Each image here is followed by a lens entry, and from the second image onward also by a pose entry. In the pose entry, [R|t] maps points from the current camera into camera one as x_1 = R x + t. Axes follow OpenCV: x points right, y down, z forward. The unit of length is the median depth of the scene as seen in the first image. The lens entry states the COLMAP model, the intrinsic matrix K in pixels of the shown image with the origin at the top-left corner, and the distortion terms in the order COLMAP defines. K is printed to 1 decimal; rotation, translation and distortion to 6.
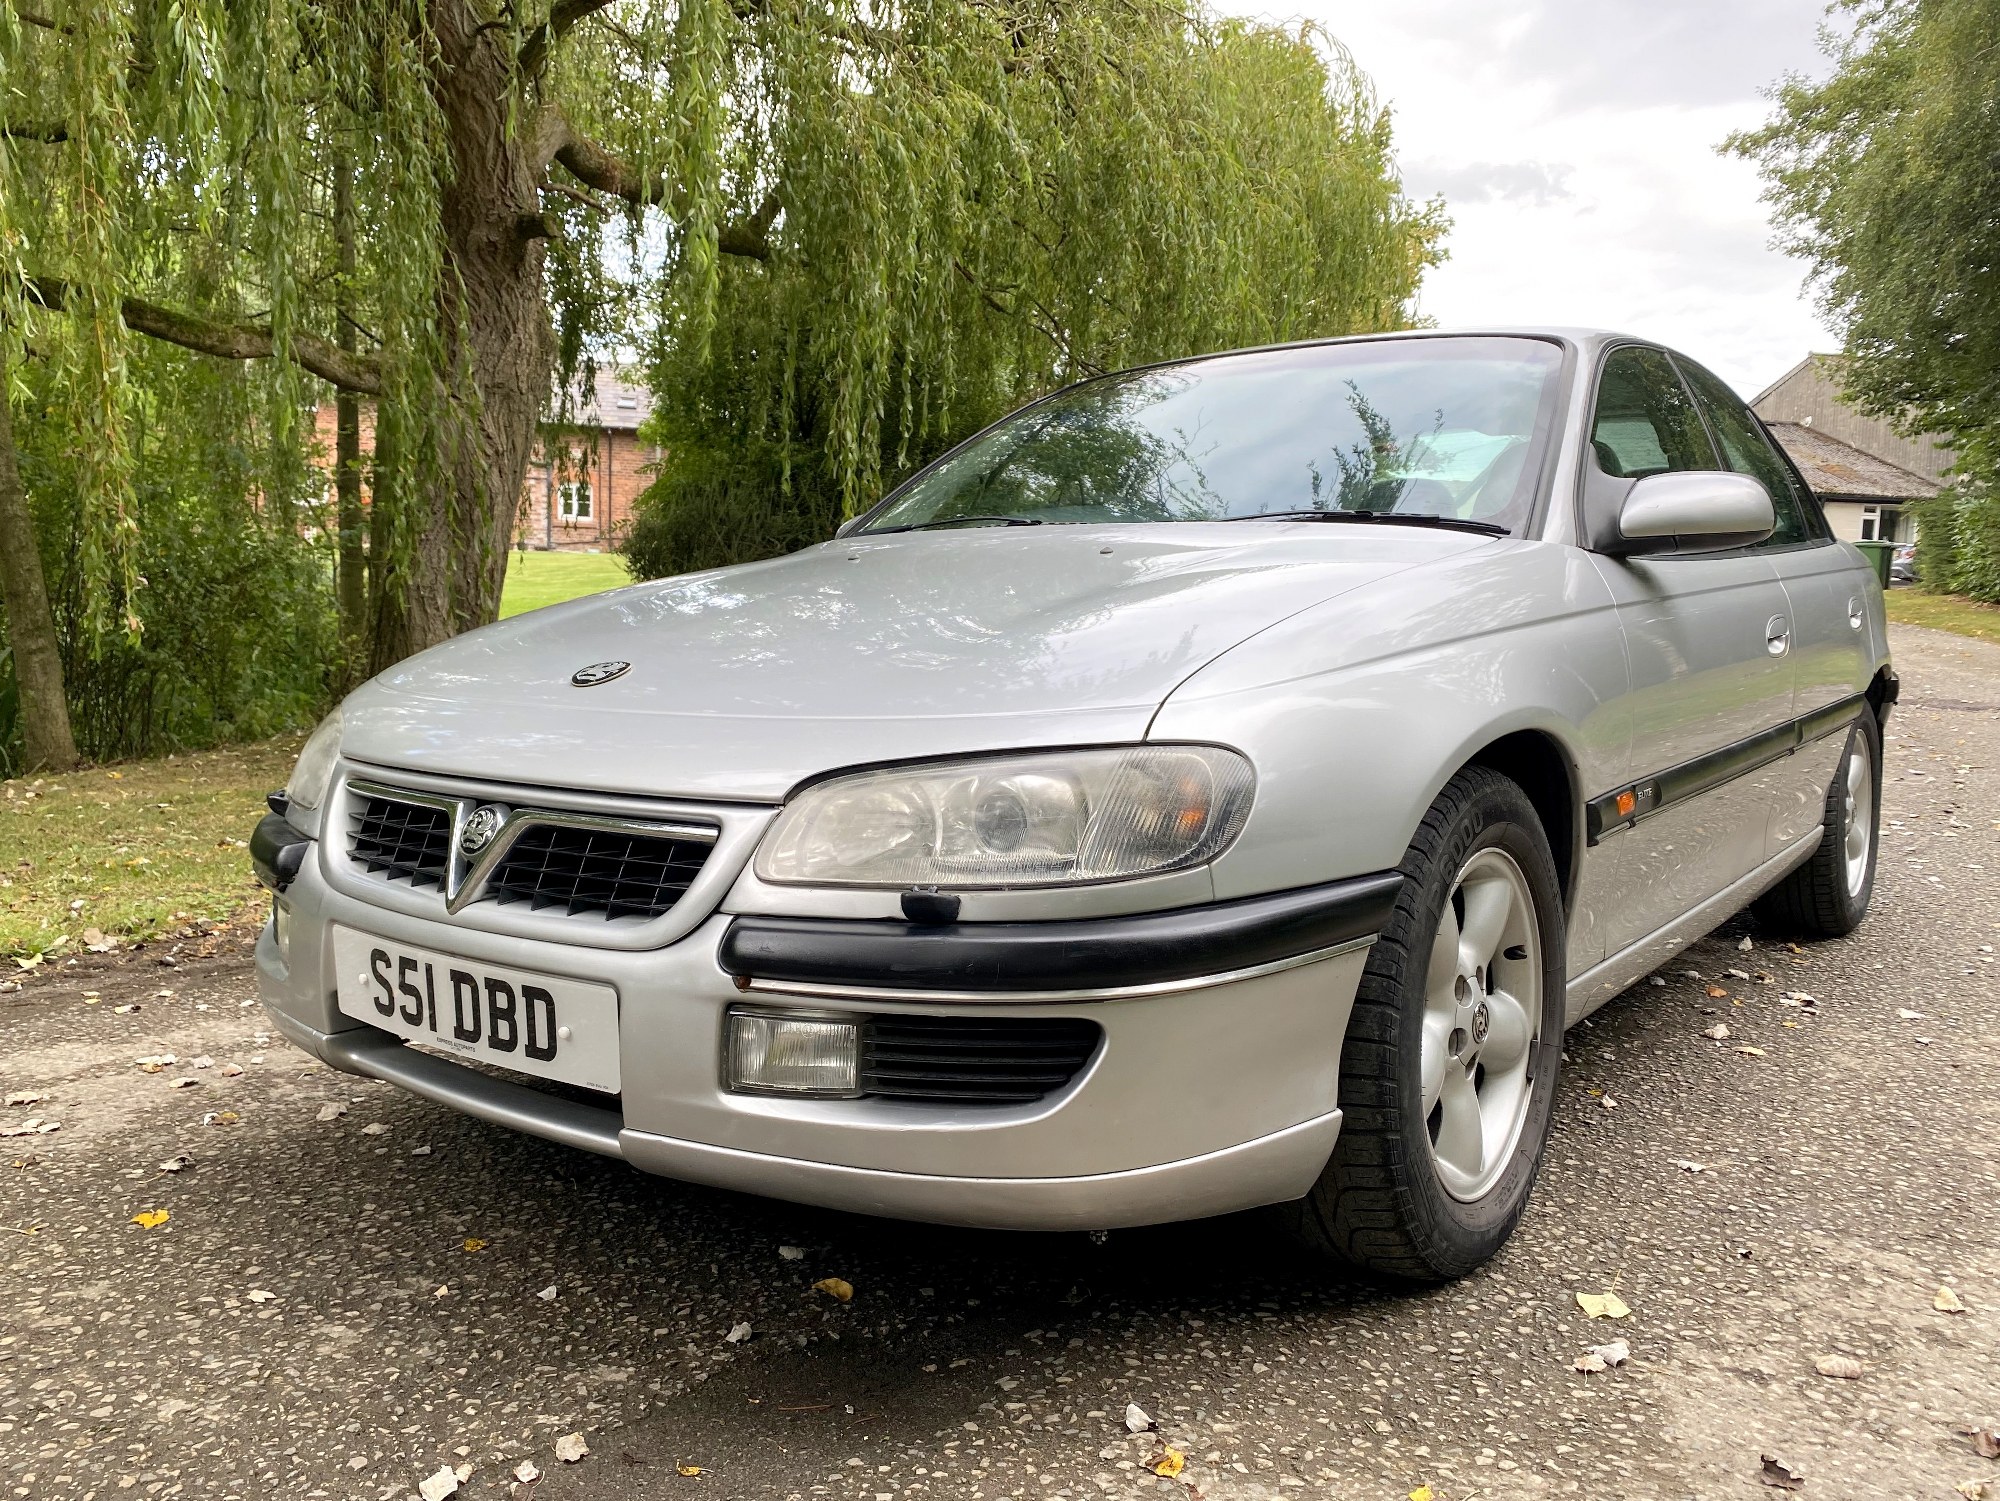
lens RADIAL K [[1544.8, 0, 989.8], [0, 1544.8, 781.1], [0, 0, 1]] dist [0.012938, -0.009585]
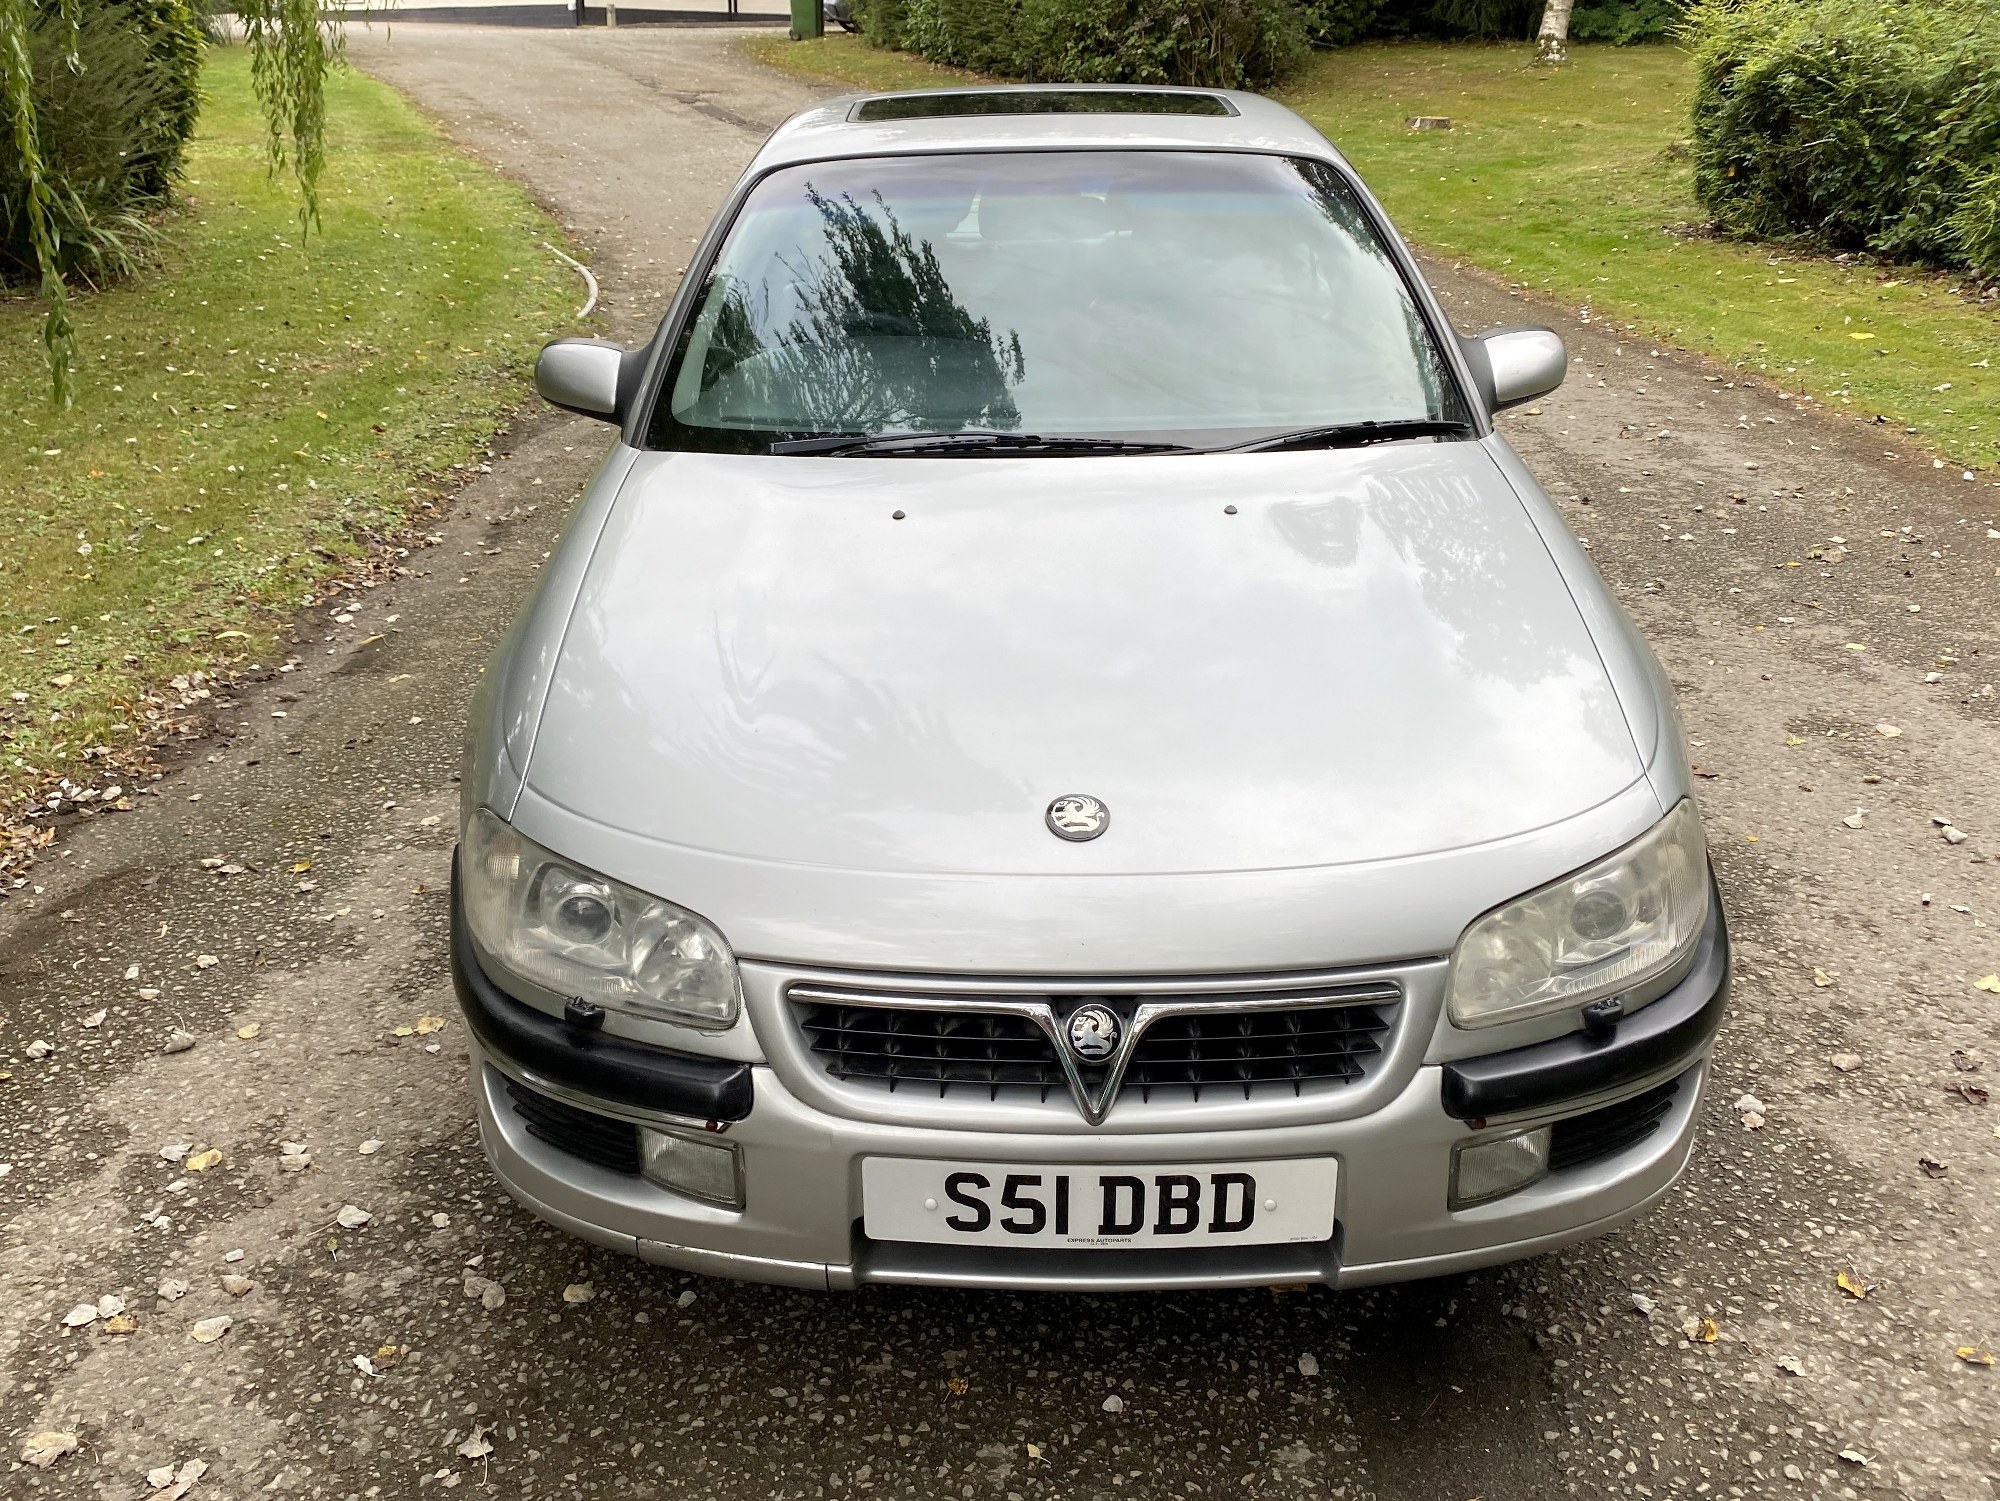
lens RADIAL K [[1716.7, 0, 998.7], [0, 1716.7, 712.0], [0, 0, 1]] dist [0.003150, 0.013870]
pose [[0.804648, -0.227482, 0.548446, -0.904545], [0.079520, 0.956662, 0.280133, -0.454153], [-0.588403, -0.181796, 0.787866, 0.236960]]
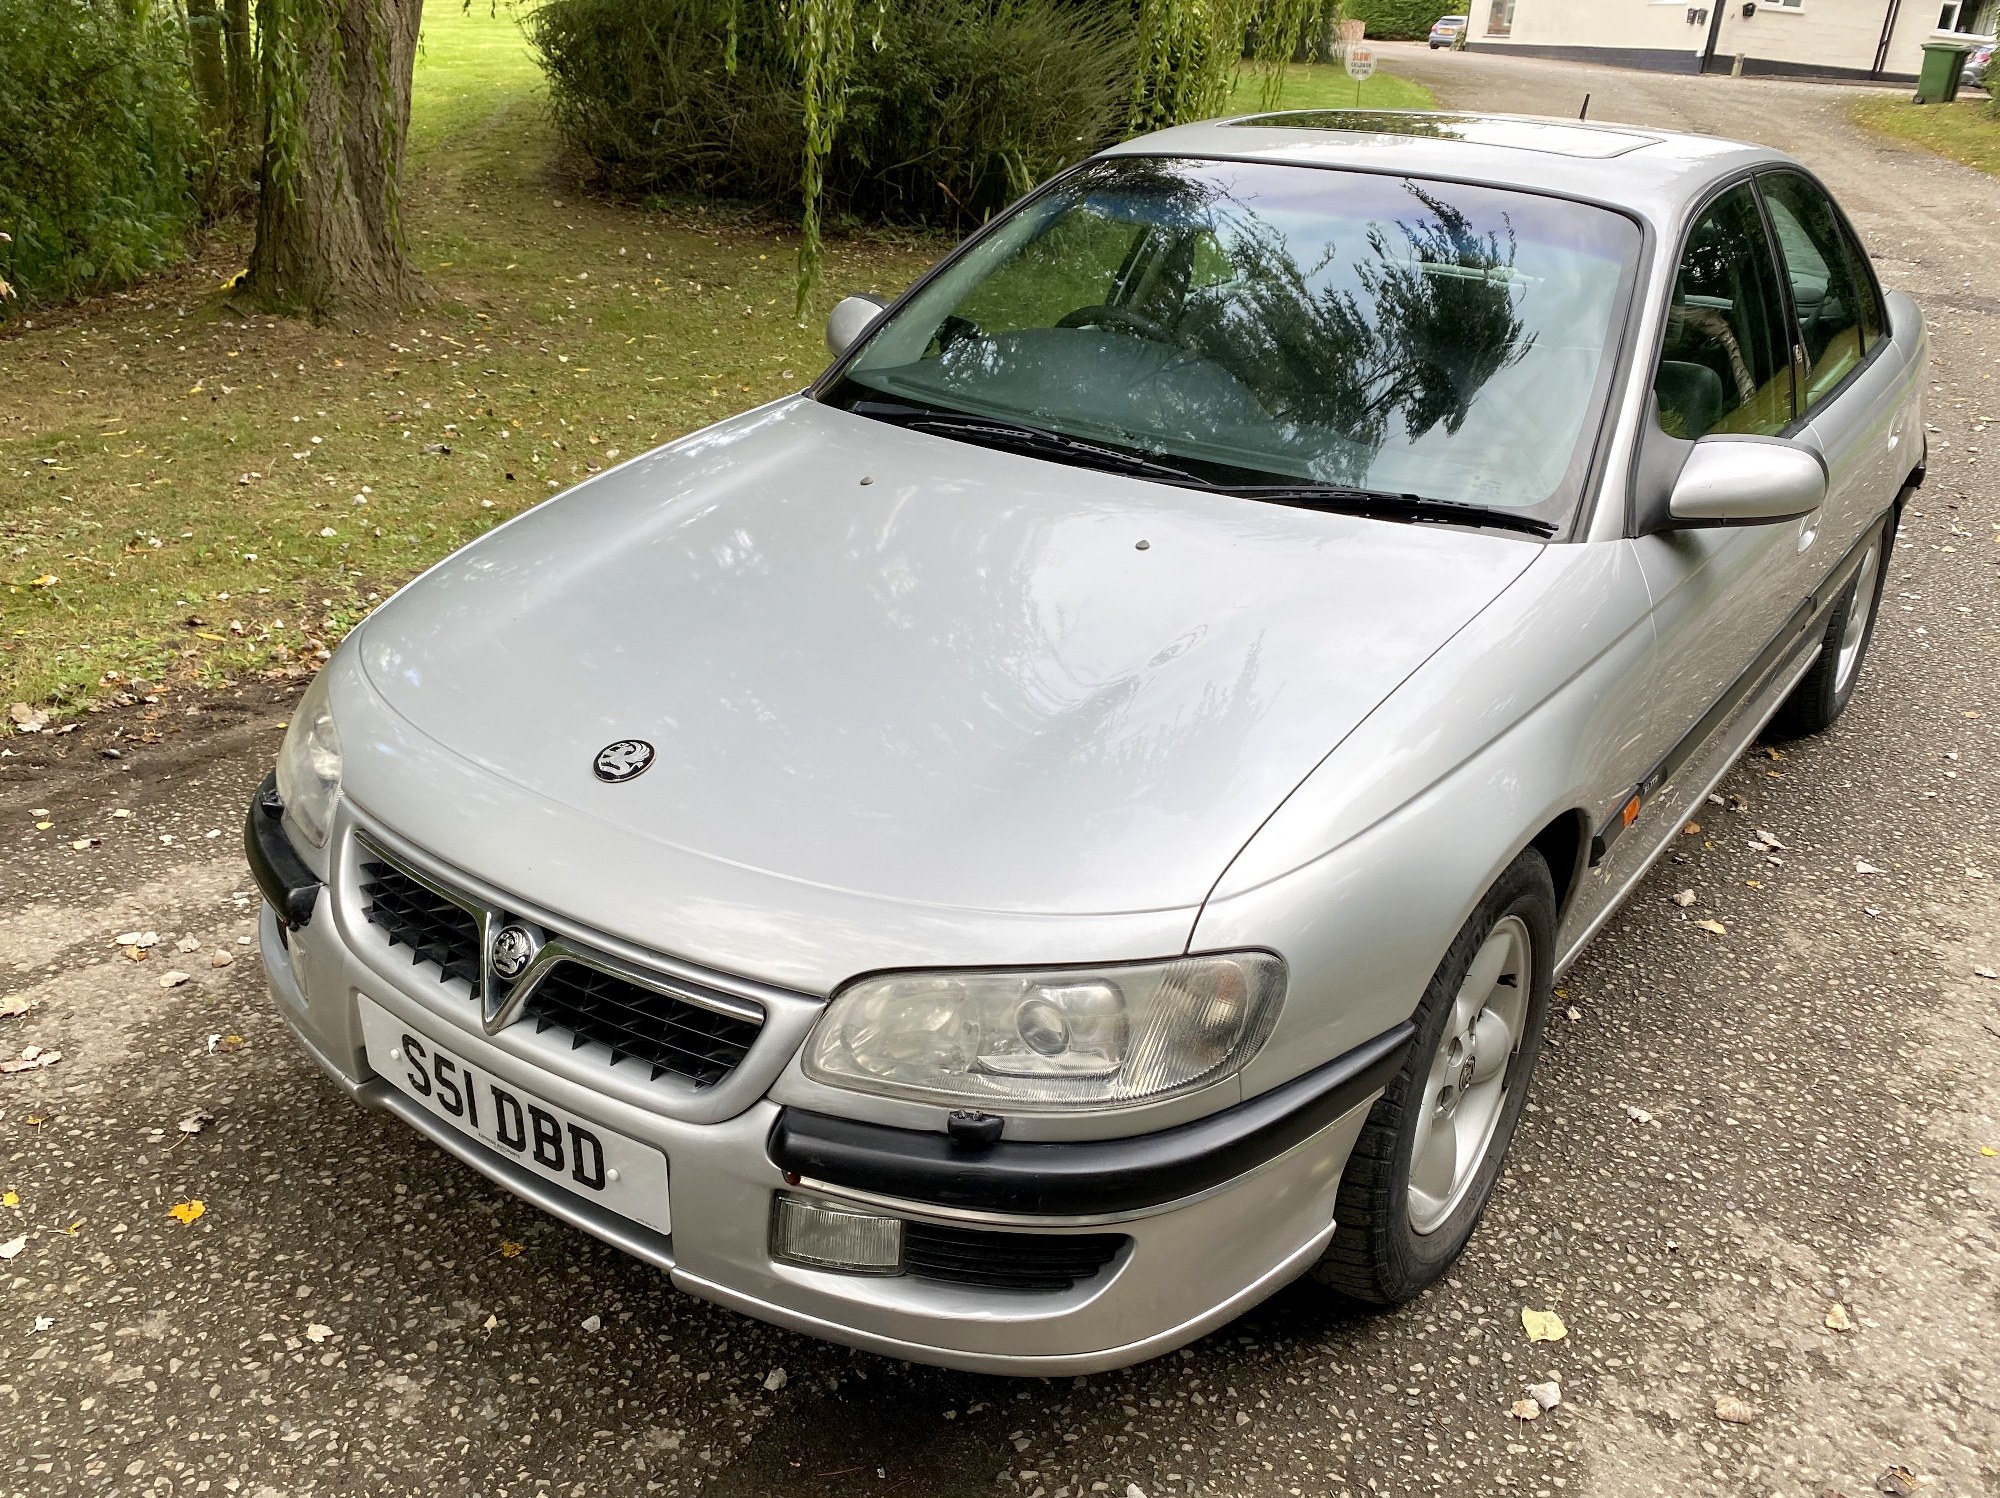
lens RADIAL K [[1647.7, 0, 1069.0], [0, 1647.7, 761.0], [0, 0, 1]] dist [0.005631, 0.001216]
pose [[0.996358, 0.029061, 0.080162, -0.060547], [-0.051271, 0.955373, 0.290918, -0.409887], [-0.068130, -0.293968, 0.953384, -0.001783]]
